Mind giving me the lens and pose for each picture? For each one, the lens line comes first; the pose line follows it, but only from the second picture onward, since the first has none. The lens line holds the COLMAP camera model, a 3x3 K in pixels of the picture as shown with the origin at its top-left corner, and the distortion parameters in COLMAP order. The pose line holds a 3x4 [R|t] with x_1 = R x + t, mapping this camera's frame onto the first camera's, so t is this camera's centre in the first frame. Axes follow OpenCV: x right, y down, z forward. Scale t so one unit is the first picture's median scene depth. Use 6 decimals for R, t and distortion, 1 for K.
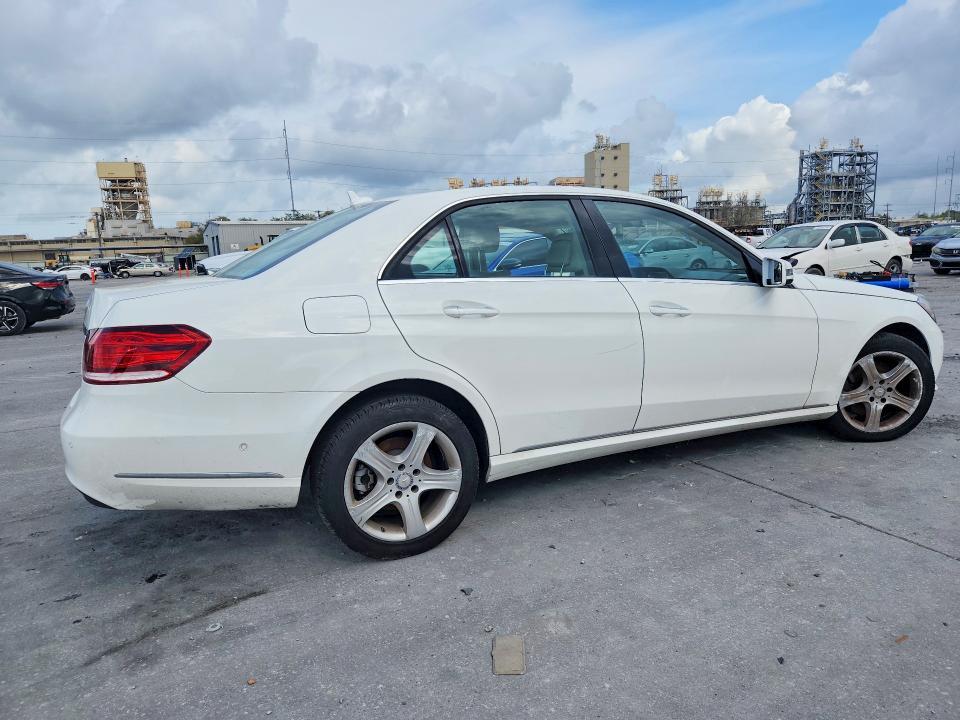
lens RADIAL K [[647.7, 0, 480.0], [0, 647.7, 360.0], [0, 0, 1]] dist [0.075422, -0.065945]
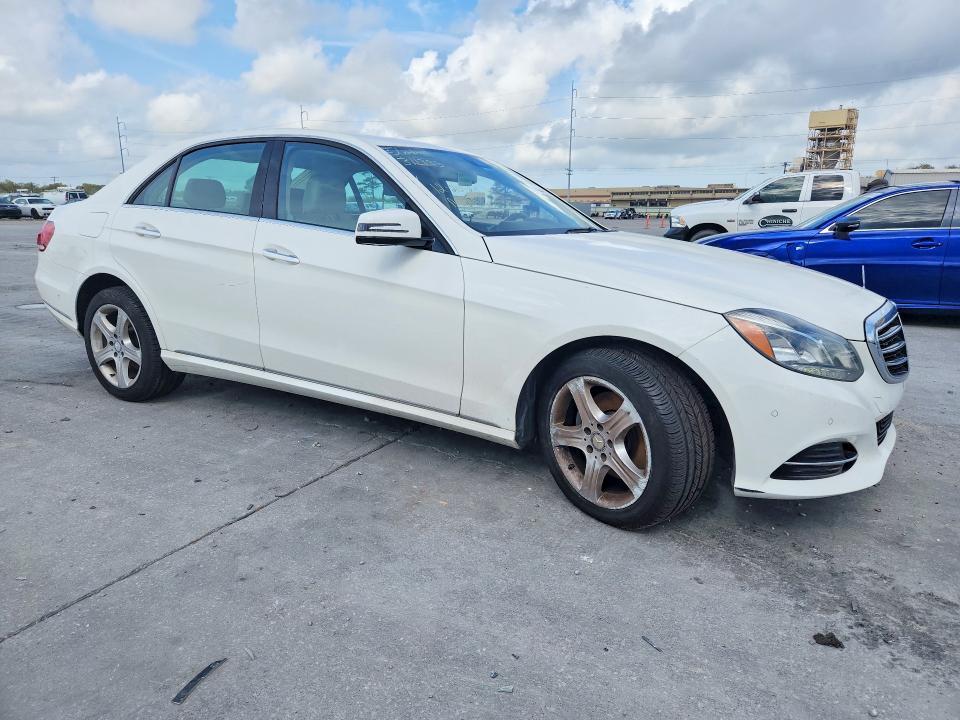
lens RADIAL K [[647.7, 0, 480.0], [0, 647.7, 360.0], [0, 0, 1]] dist [0.075422, -0.065945]
pose [[0.553573, 0.229640, -0.800514, 0.113403], [-0.172006, 0.972032, 0.159896, -0.011806], [0.814844, 0.049179, 0.577590, 0.061213]]
